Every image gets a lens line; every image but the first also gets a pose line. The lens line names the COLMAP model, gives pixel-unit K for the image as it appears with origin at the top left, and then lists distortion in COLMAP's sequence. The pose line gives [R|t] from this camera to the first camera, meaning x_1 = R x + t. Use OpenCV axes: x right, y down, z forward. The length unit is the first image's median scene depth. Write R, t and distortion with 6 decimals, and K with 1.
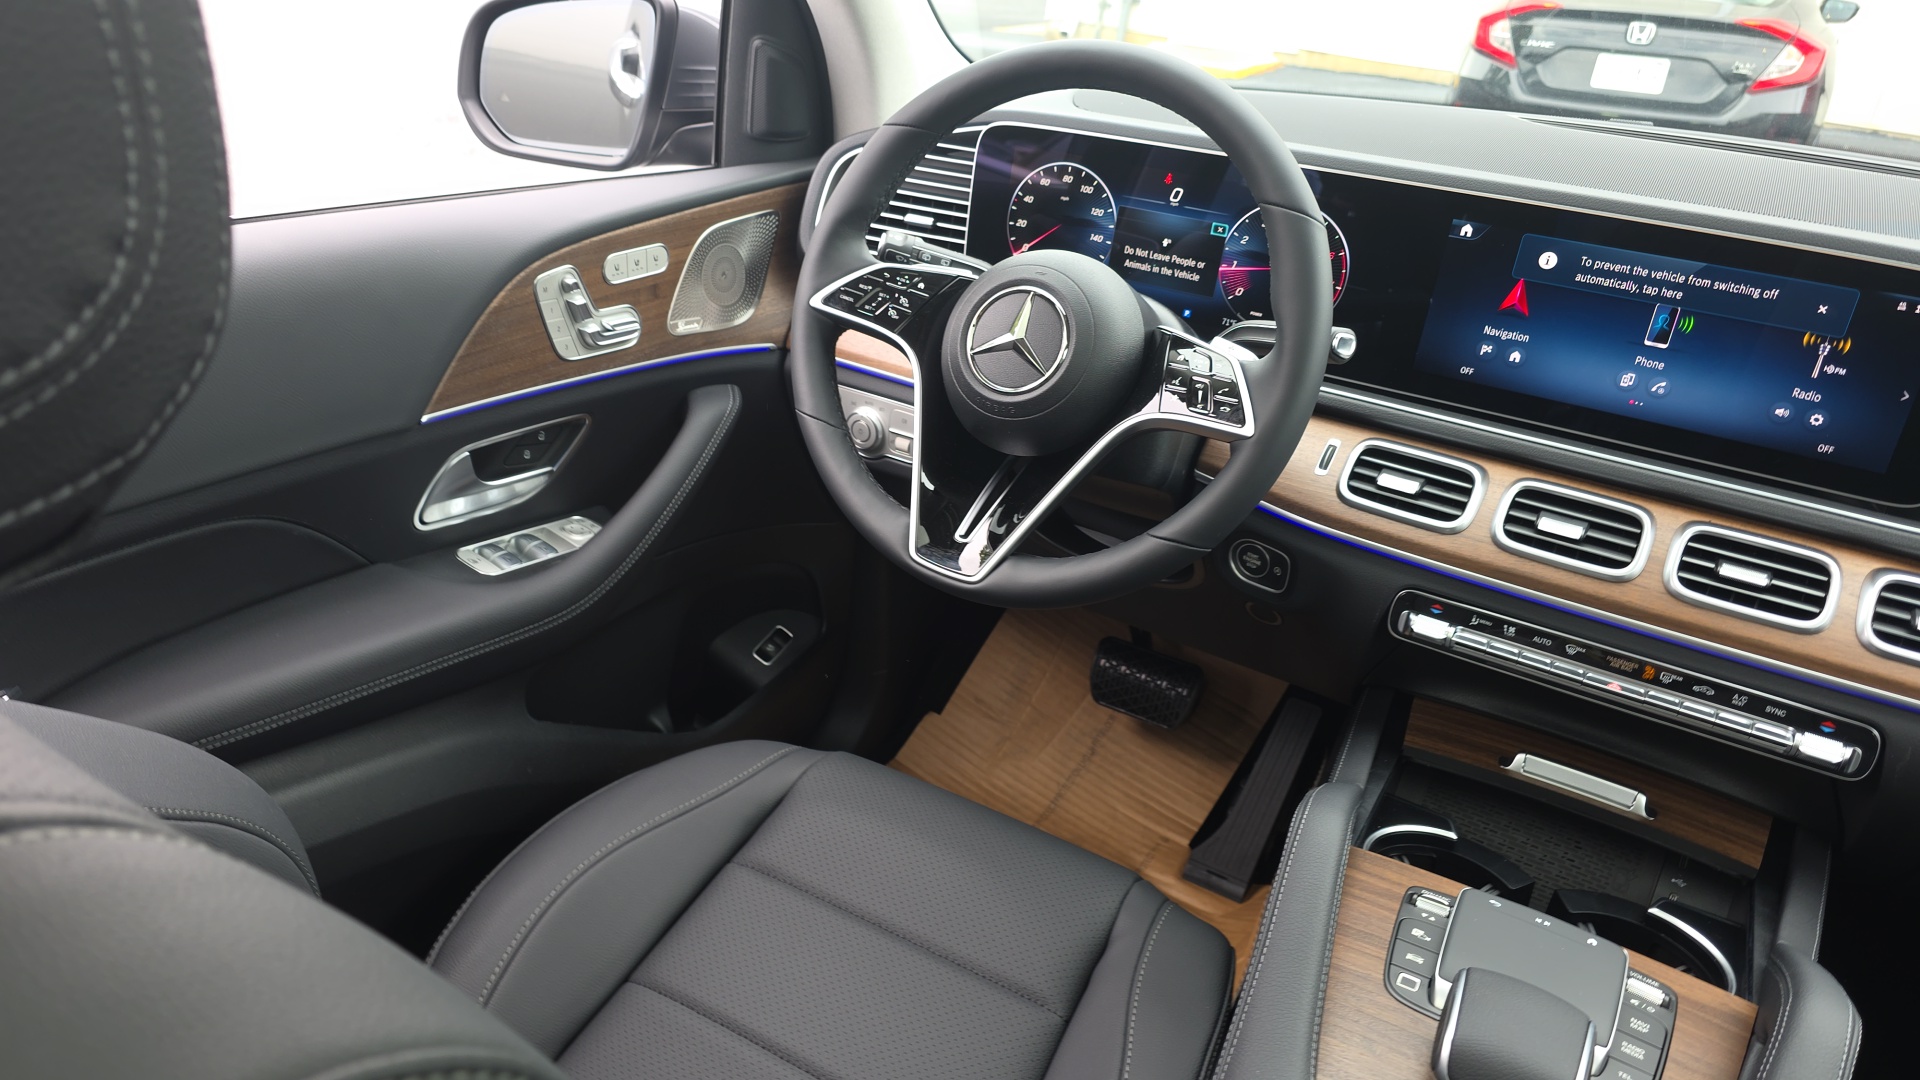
lens RADIAL K [[1283.1, 0, 912.9], [0, 1283.1, 517.6], [0, 0, 1]] dist [0.063947, -0.063580]
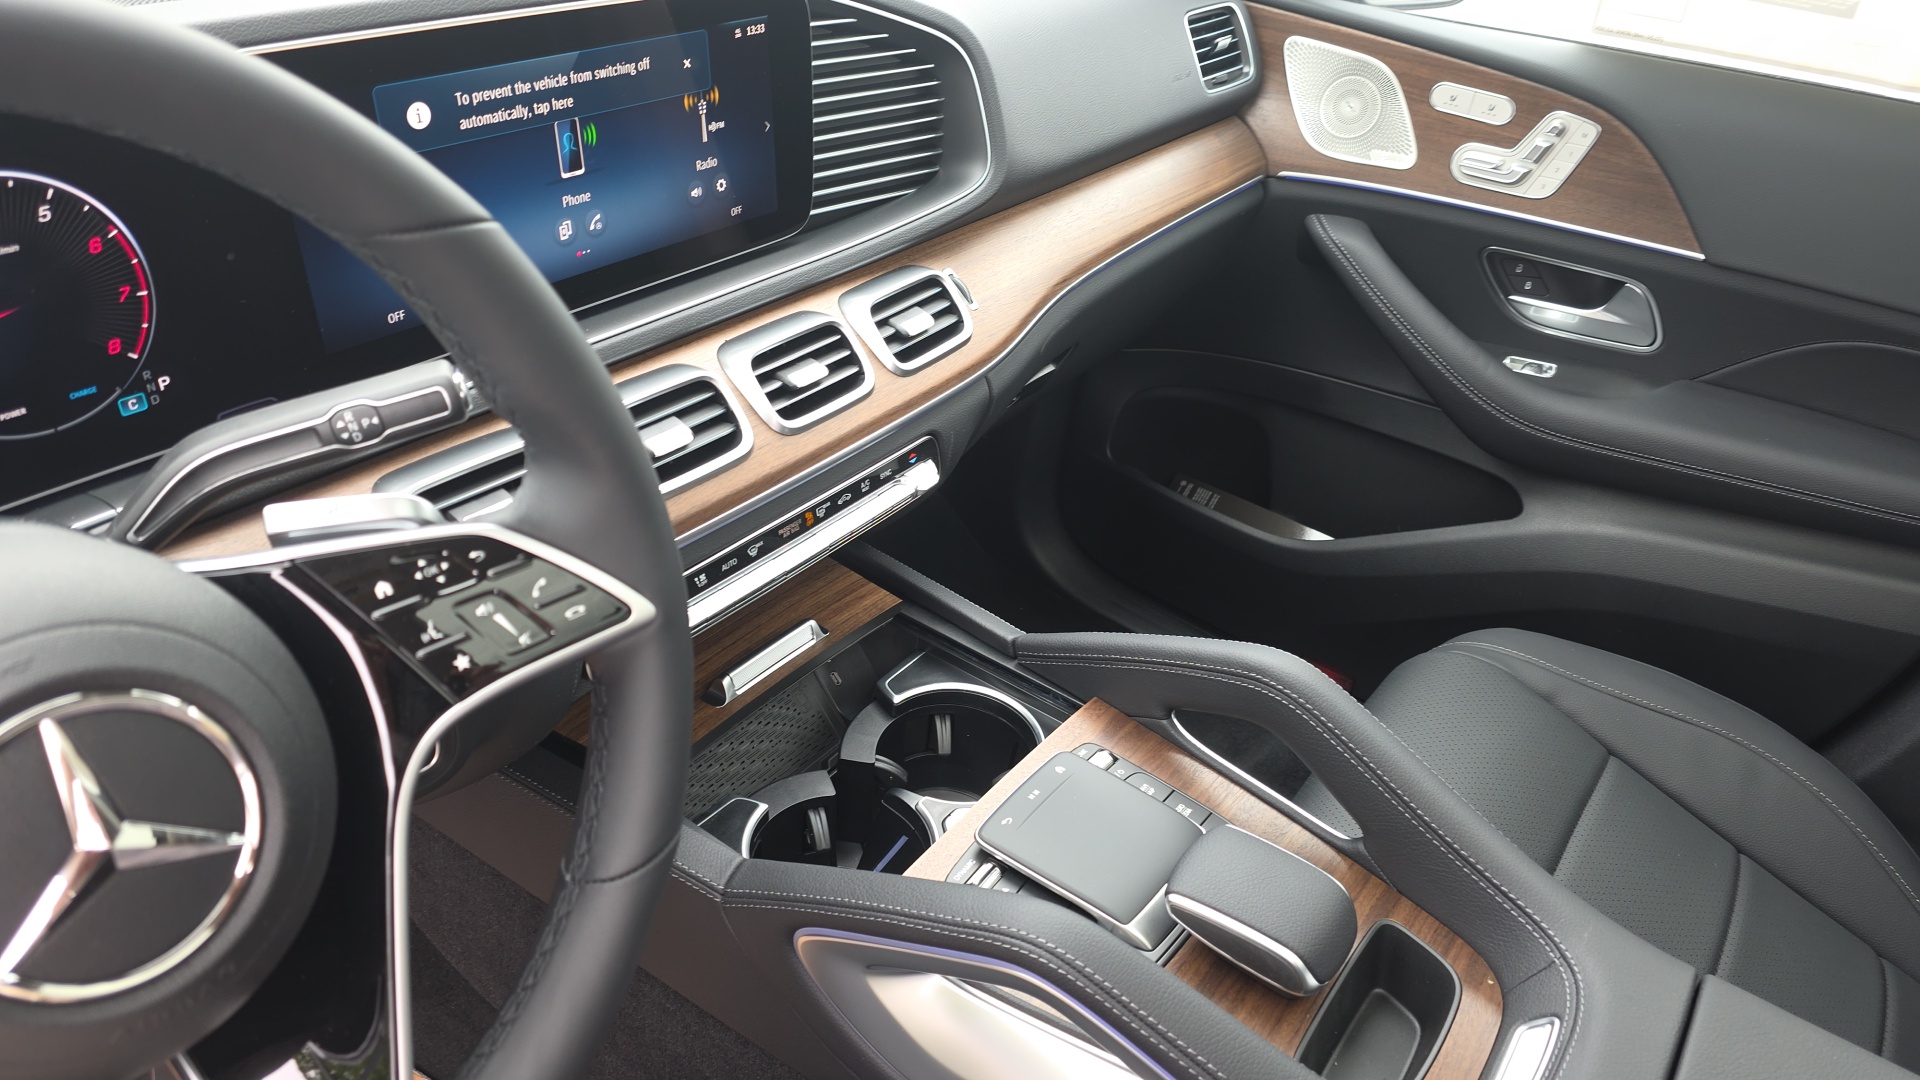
lens RADIAL K [[1296.0, 0, 951.7], [0, 1296.0, 531.0], [0, 0, 1]] dist [0.036083, -0.044698]
pose [[0.098835, -0.607271, 0.788323, -0.118430], [0.341033, 0.764897, 0.546469, -0.296215], [-0.934841, 0.214834, 0.282698, 0.597987]]
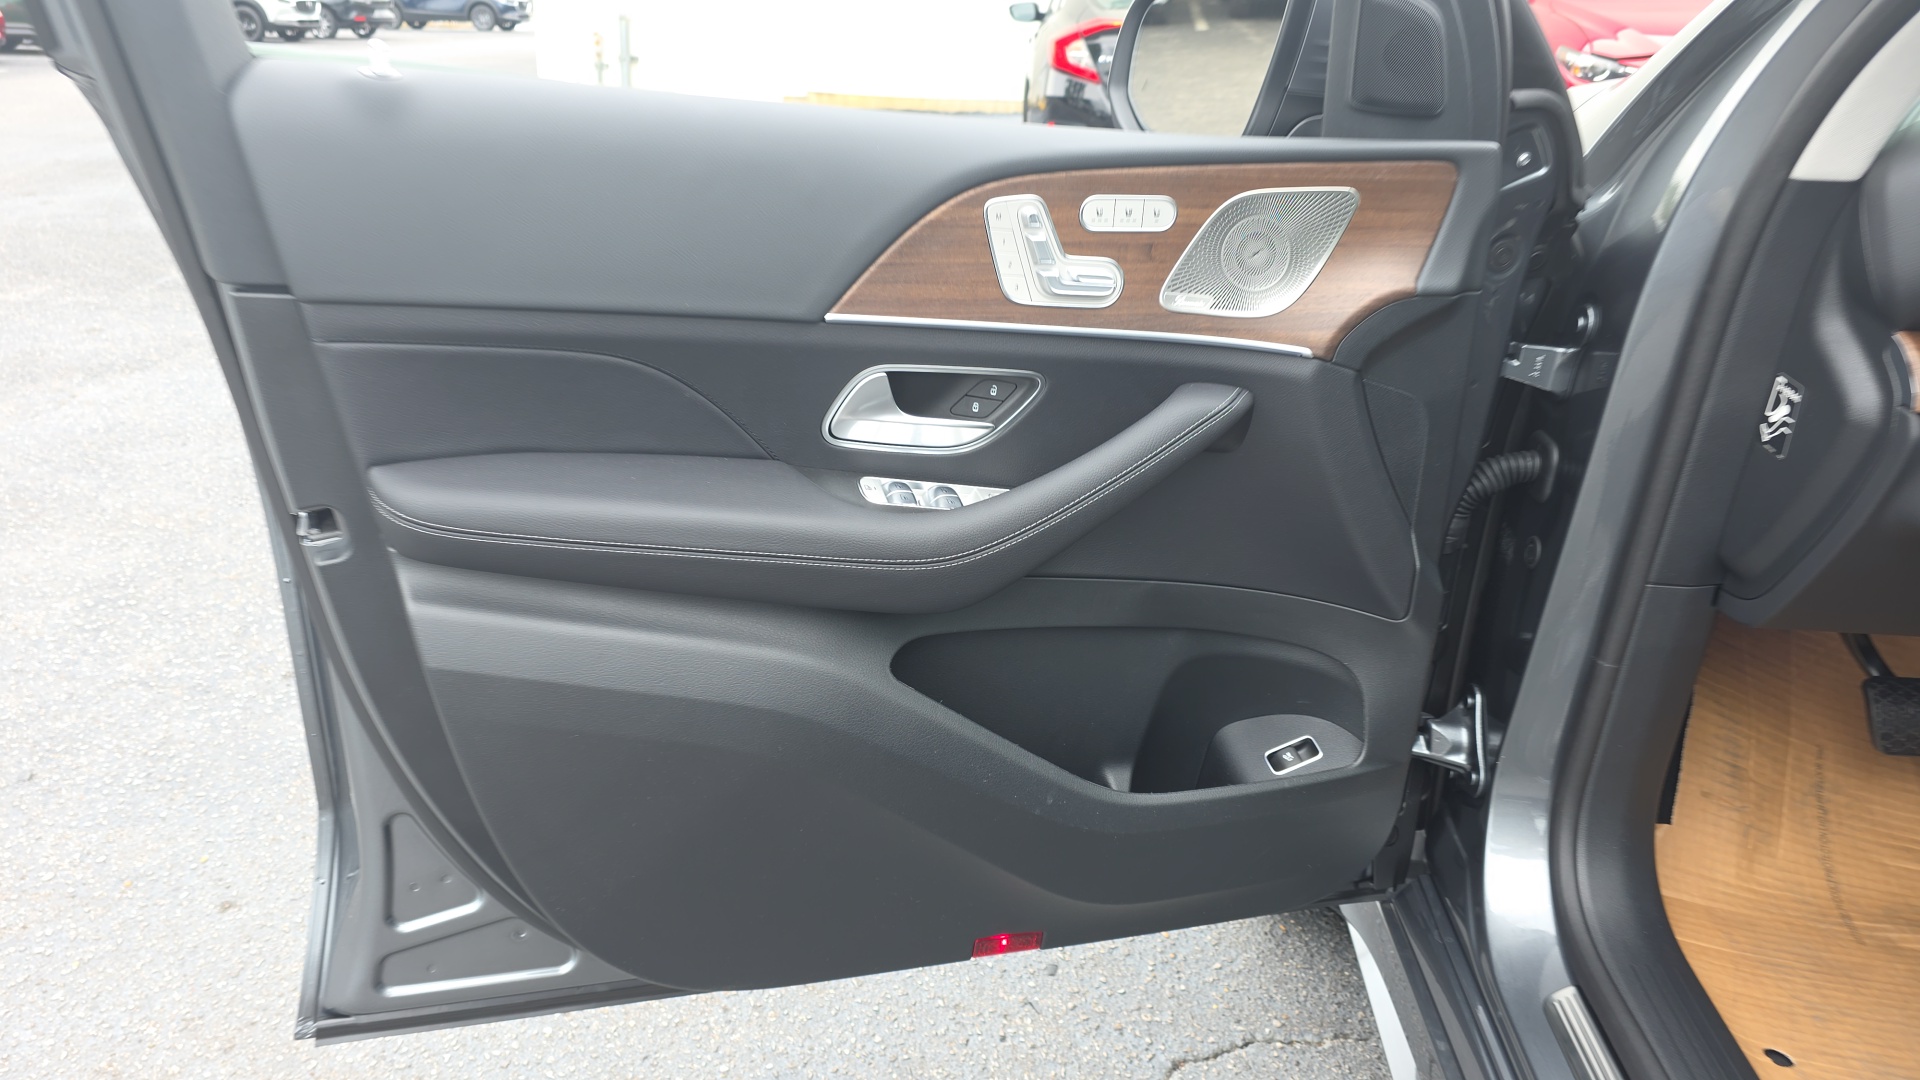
lens RADIAL K [[1308.0, 0, 885.6], [0, 1308.0, 514.7], [0, 0, 1]] dist [0.060856, -0.049586]
pose [[0.898100, -0.221382, 0.380008, -1.247057], [0.239485, 0.970900, -0.000373, -0.283472], [-0.368867, 0.091341, 0.924983, 0.634347]]
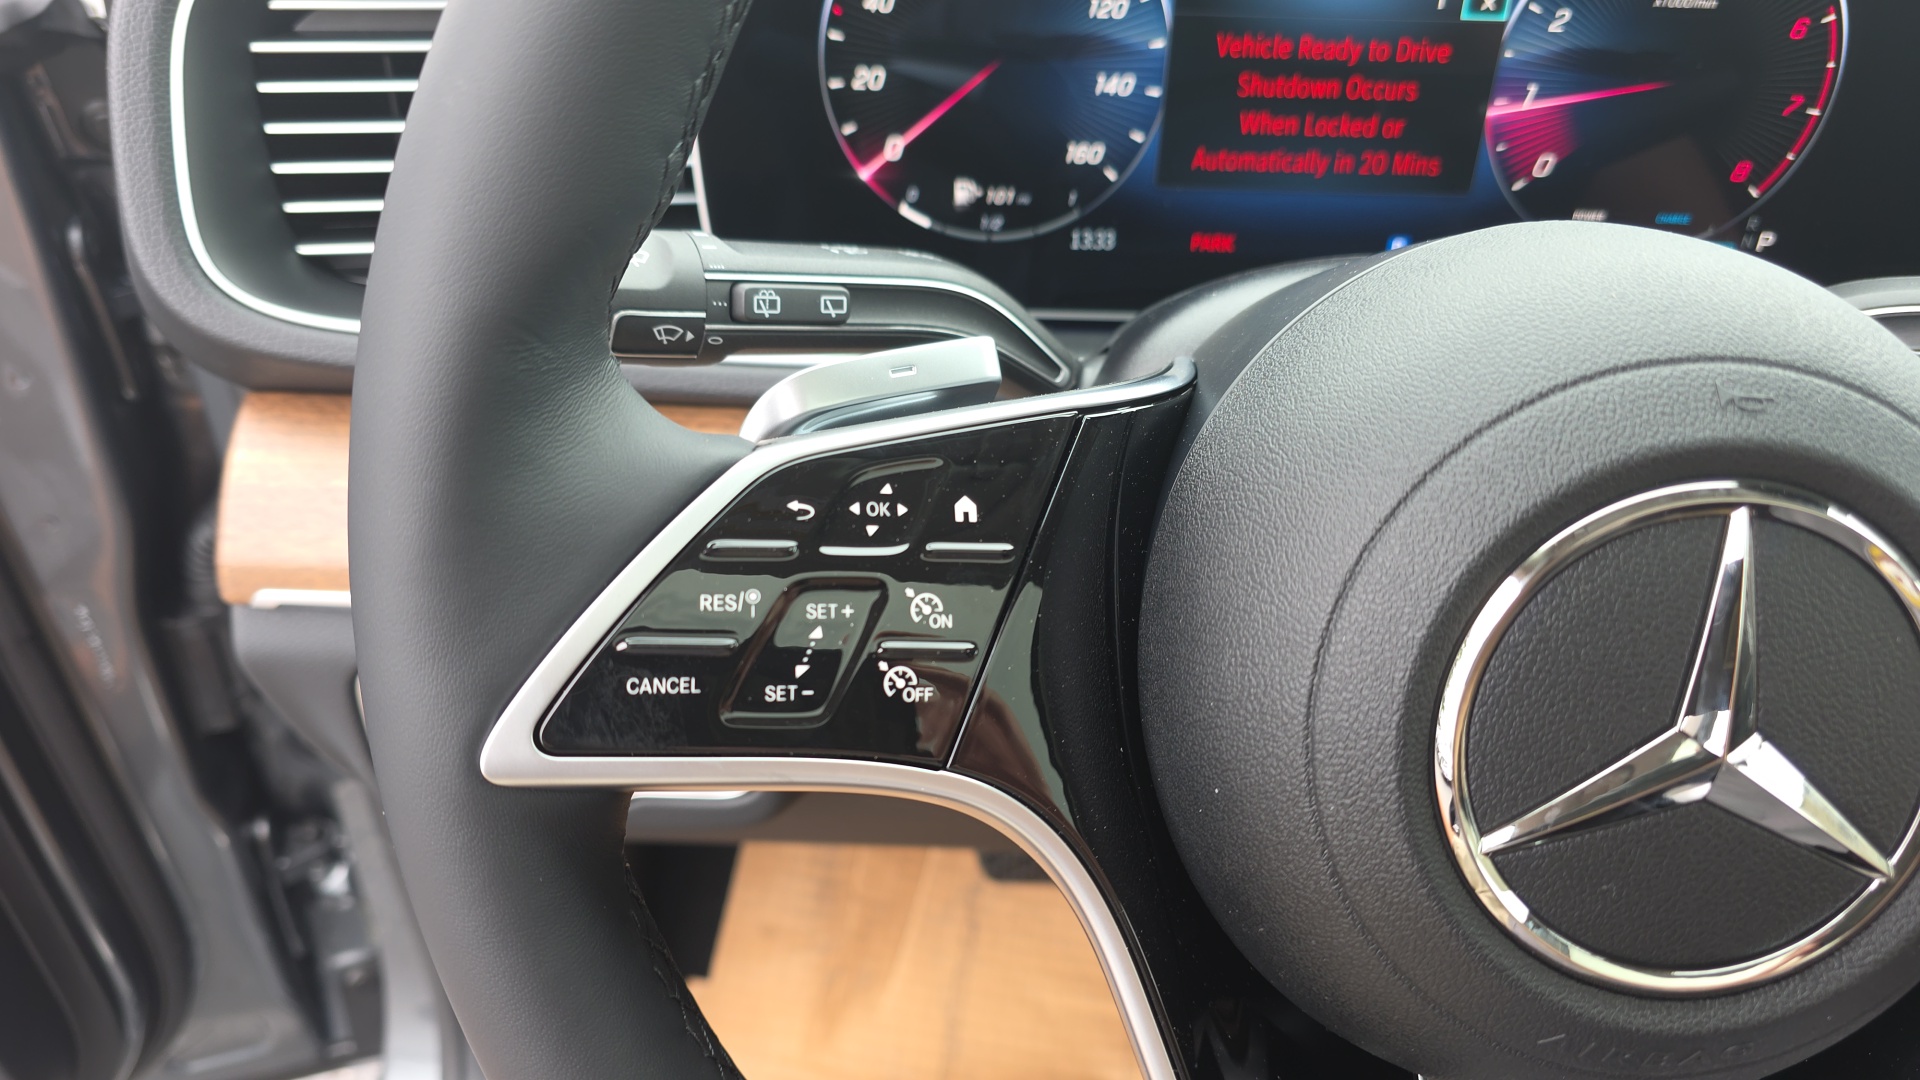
lens RADIAL K [[1348.2, 0, 951.7], [0, 1348.2, 576.5], [0, 0, 1]] dist [0.006038, -0.030546]
pose [[0.859091, -0.342987, 0.379897, -0.087472], [0.257115, 0.930997, 0.259109, -0.229578], [-0.442554, -0.124921, 0.887998, 0.788066]]
